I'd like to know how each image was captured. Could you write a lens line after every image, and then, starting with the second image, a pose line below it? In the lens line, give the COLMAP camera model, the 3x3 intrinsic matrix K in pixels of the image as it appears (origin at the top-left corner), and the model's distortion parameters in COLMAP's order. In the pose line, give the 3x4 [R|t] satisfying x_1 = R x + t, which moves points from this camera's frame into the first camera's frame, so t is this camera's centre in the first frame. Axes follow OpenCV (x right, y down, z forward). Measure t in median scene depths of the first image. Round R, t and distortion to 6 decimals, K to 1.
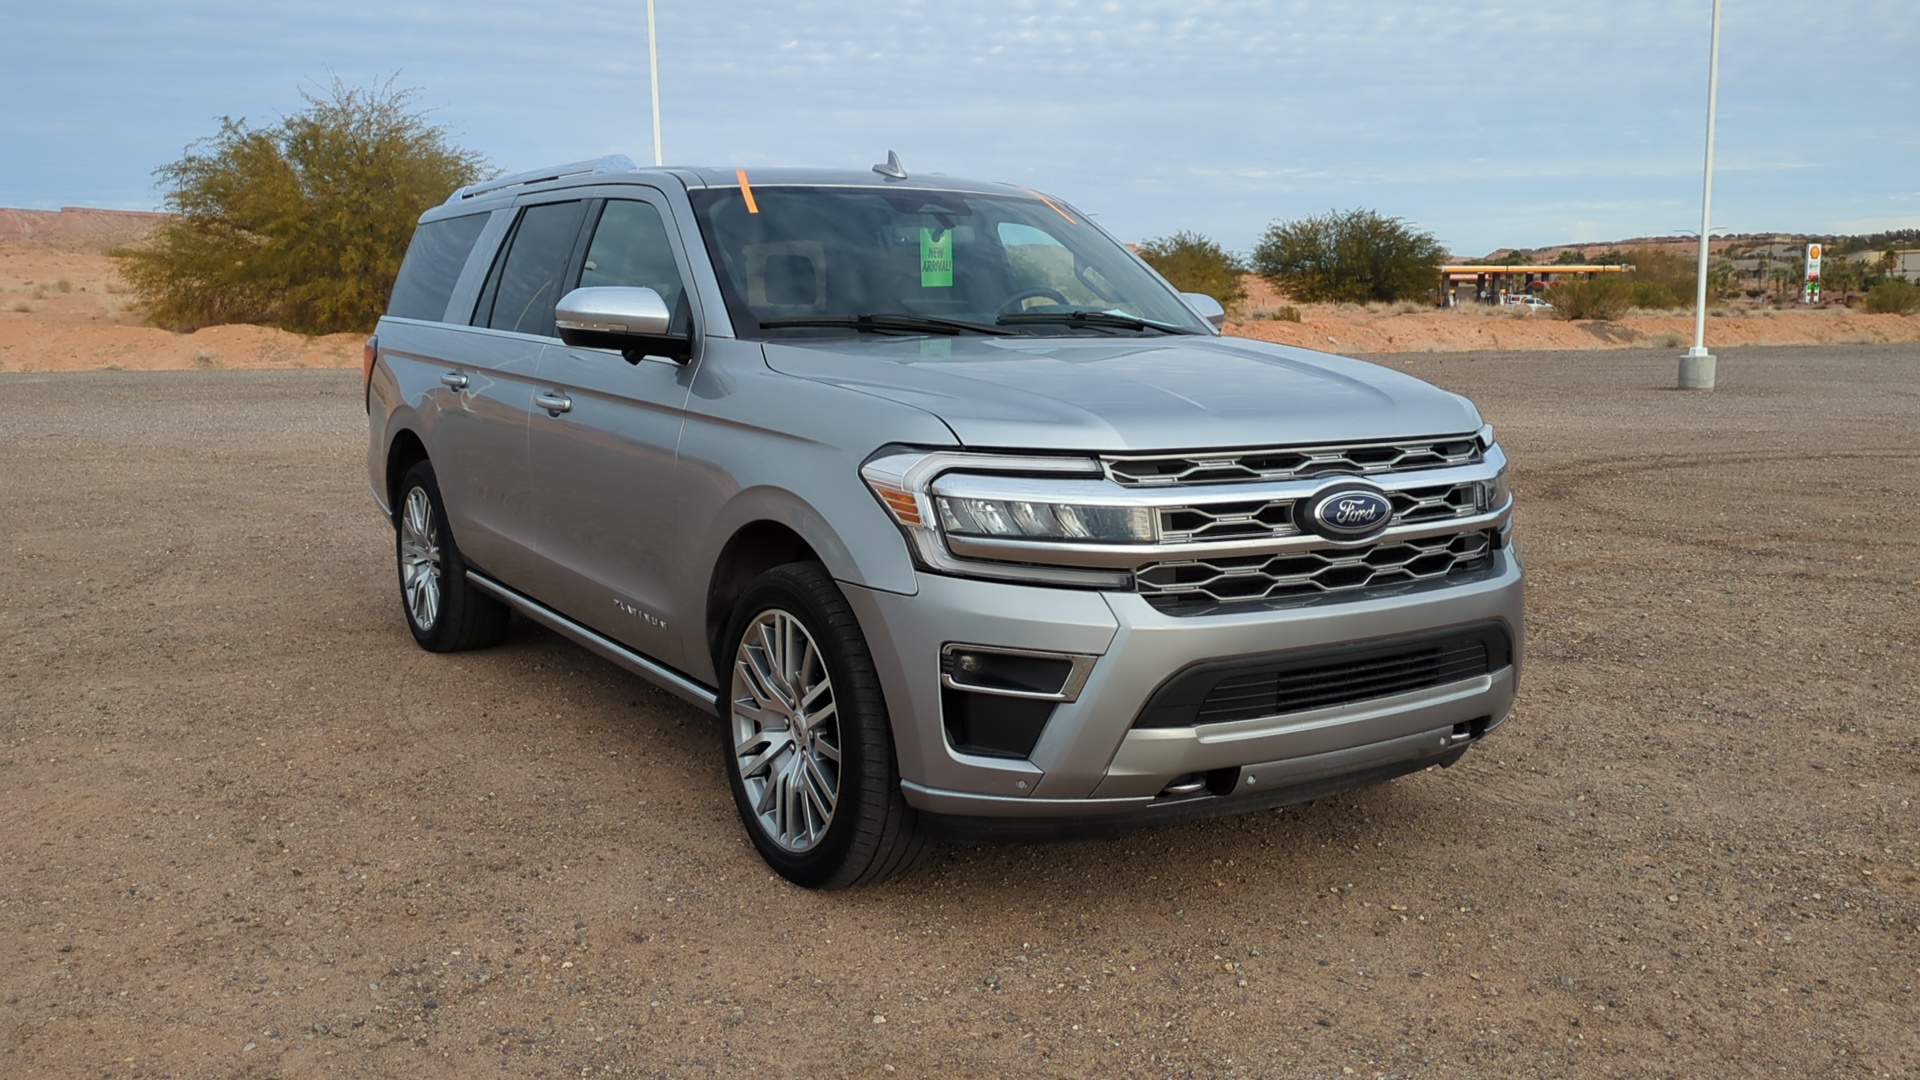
lens RADIAL K [[1659.0, 0, 972.8], [0, 1659.0, 539.9], [0, 0, 1]] dist [0.077612, -0.091769]
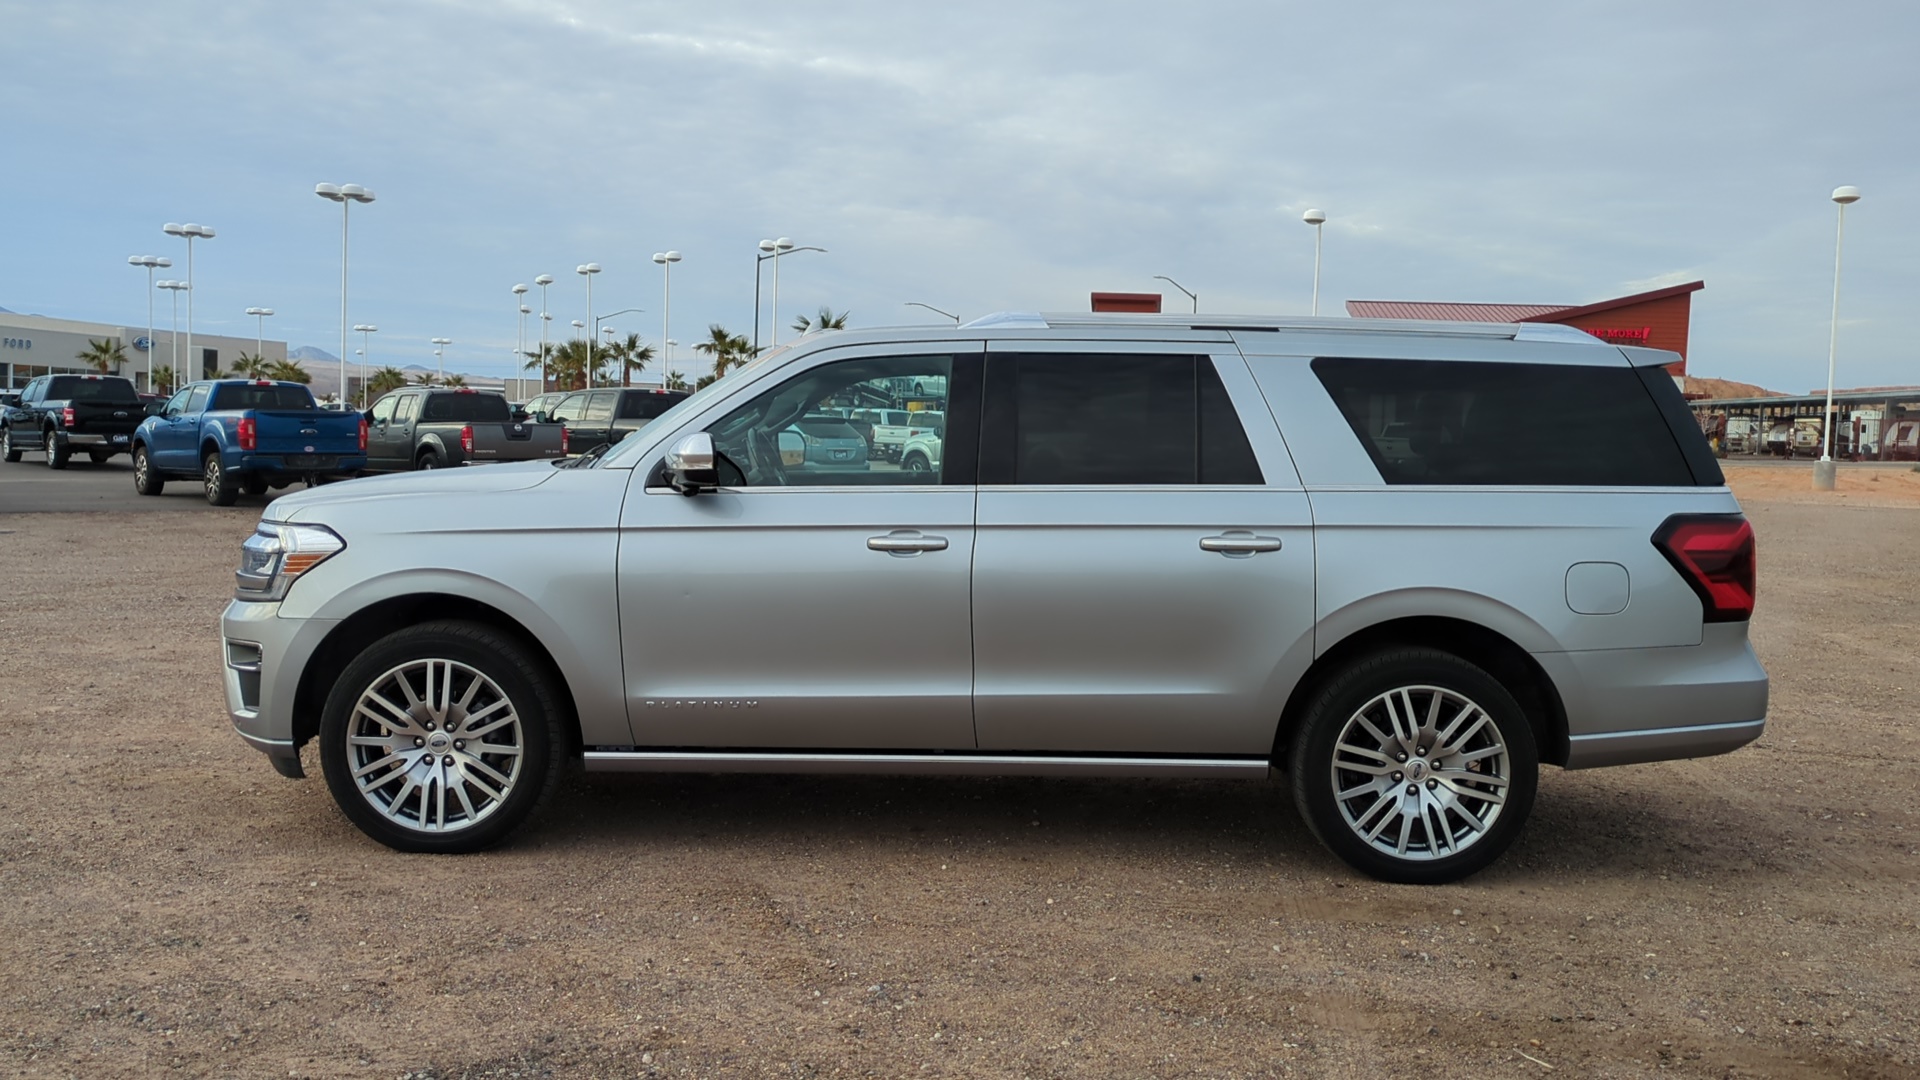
lens RADIAL K [[1659.0, 0, 972.8], [0, 1659.0, 539.9], [0, 0, 1]] dist [0.077612, -0.091769]
pose [[-0.565135, 0.041984, -0.823929, 1.270438], [-0.140787, 0.979147, 0.146459, -0.382312], [0.812897, 0.198768, -0.547440, 2.542588]]
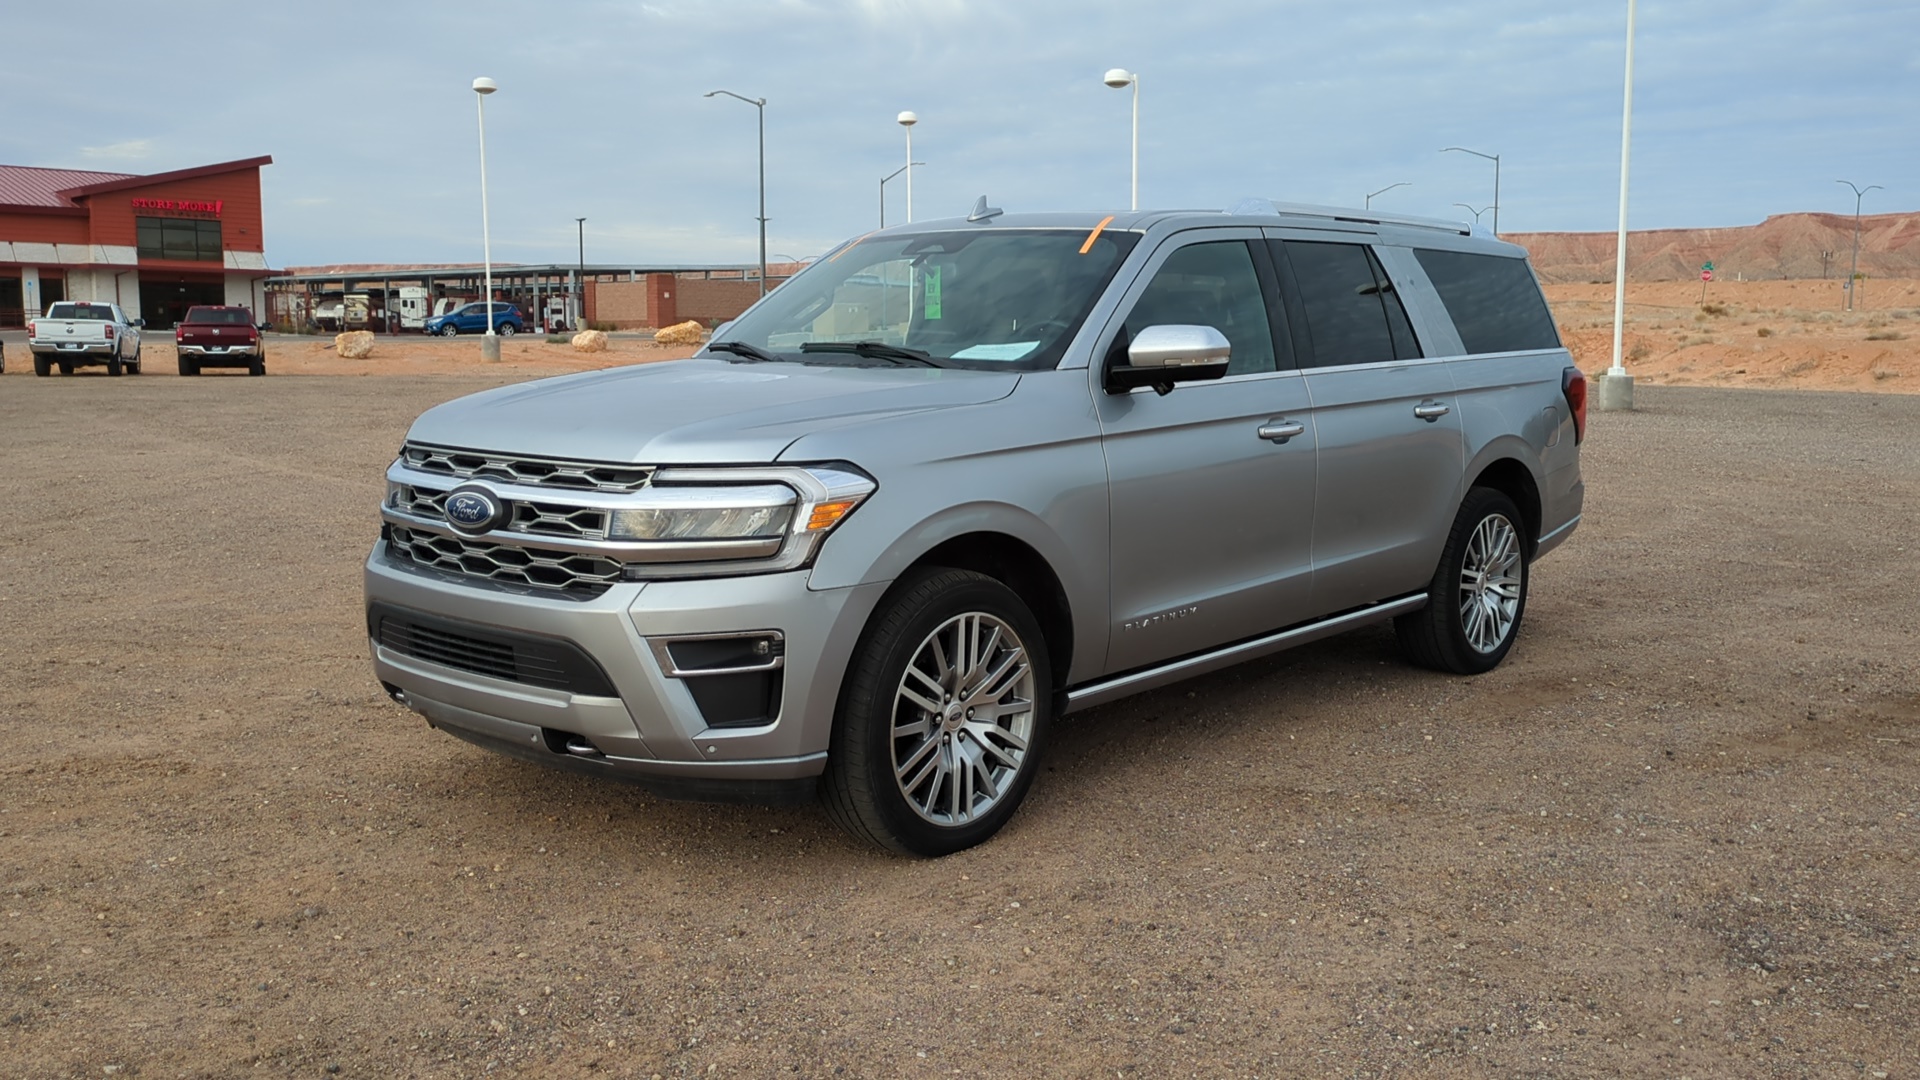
lens RADIAL K [[1659.0, 0, 972.8], [0, 1659.0, 539.9], [0, 0, 1]] dist [0.077612, -0.091769]
pose [[0.256665, 0.124002, -0.958513, 1.465525], [-0.139459, 0.986109, 0.090228, -0.153260], [0.956386, 0.110515, 0.270393, 1.026816]]
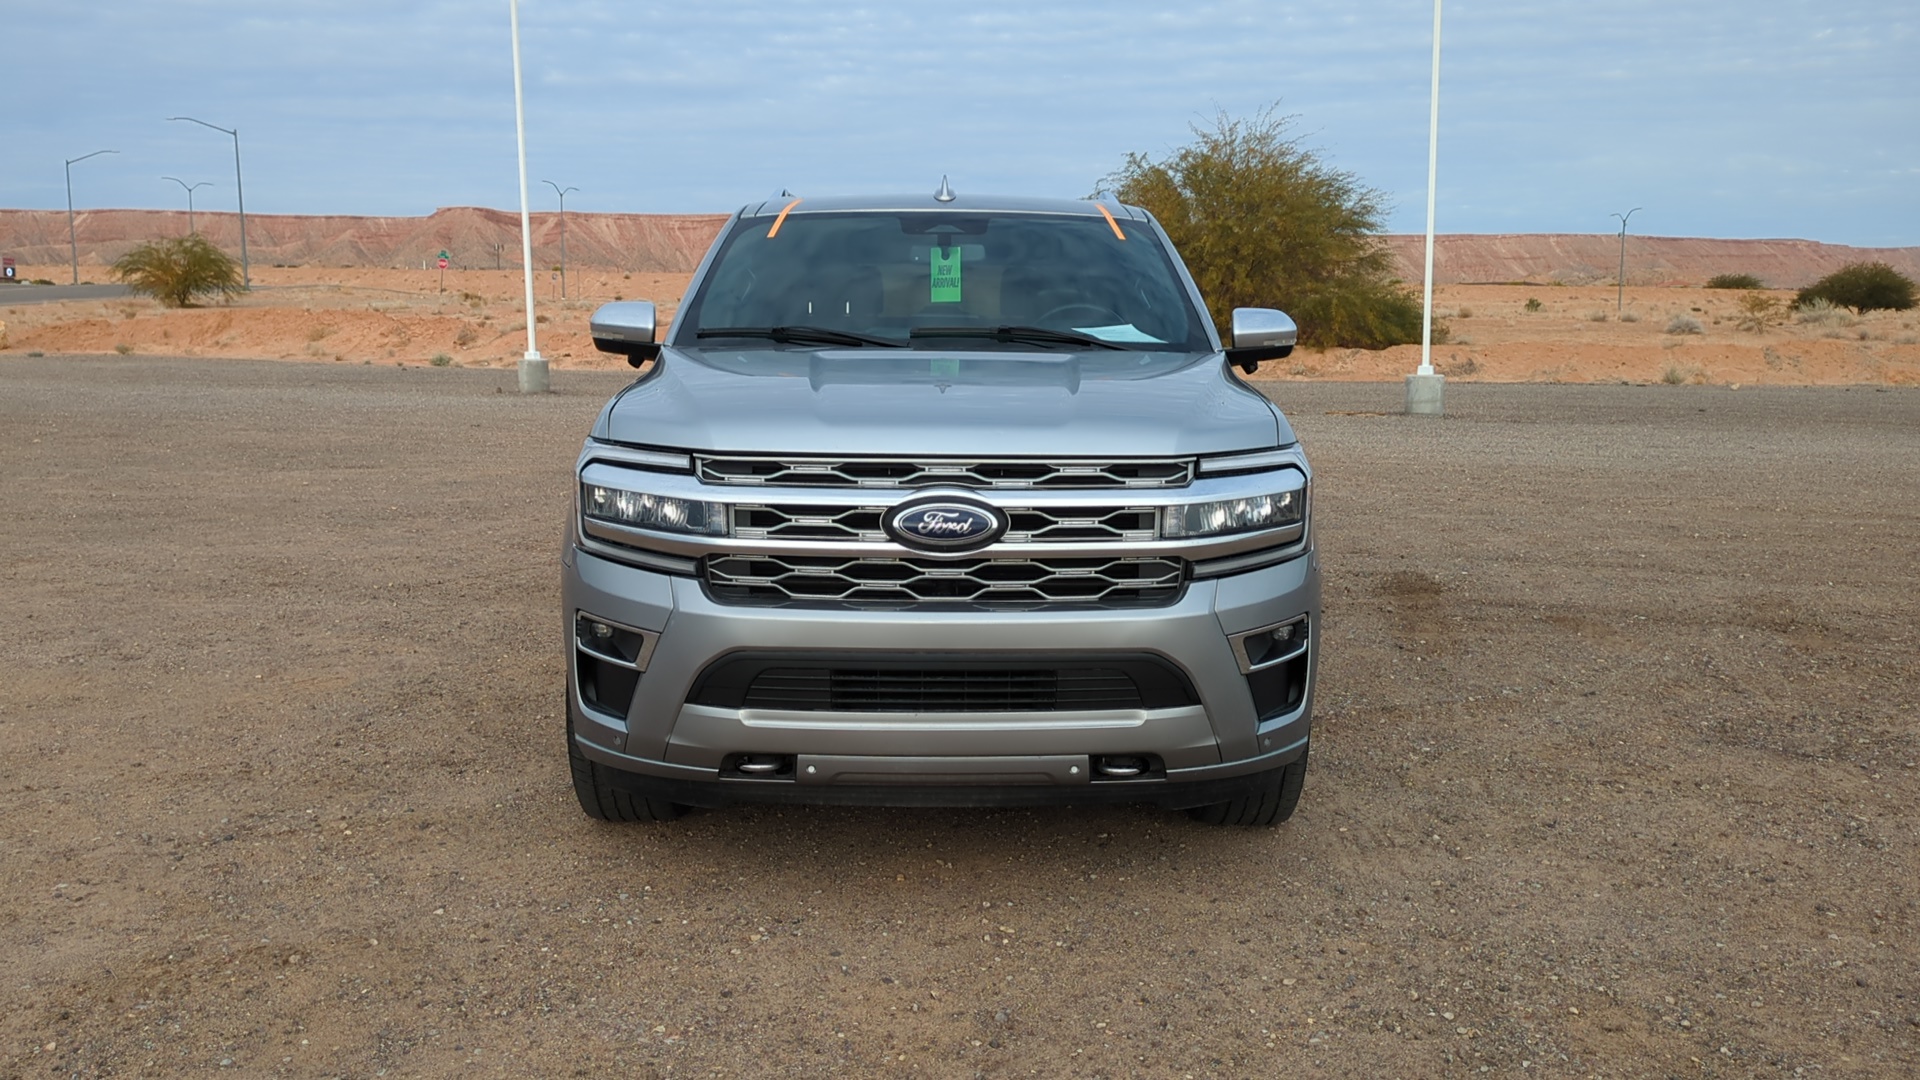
lens RADIAL K [[1659.0, 0, 972.8], [0, 1659.0, 539.9], [0, 0, 1]] dist [0.077612, -0.091769]
pose [[0.846521, 0.075343, -0.526998, 0.777336], [-0.080619, 0.996660, 0.012989, -0.021883], [0.526216, 0.031491, 0.849767, 0.152165]]
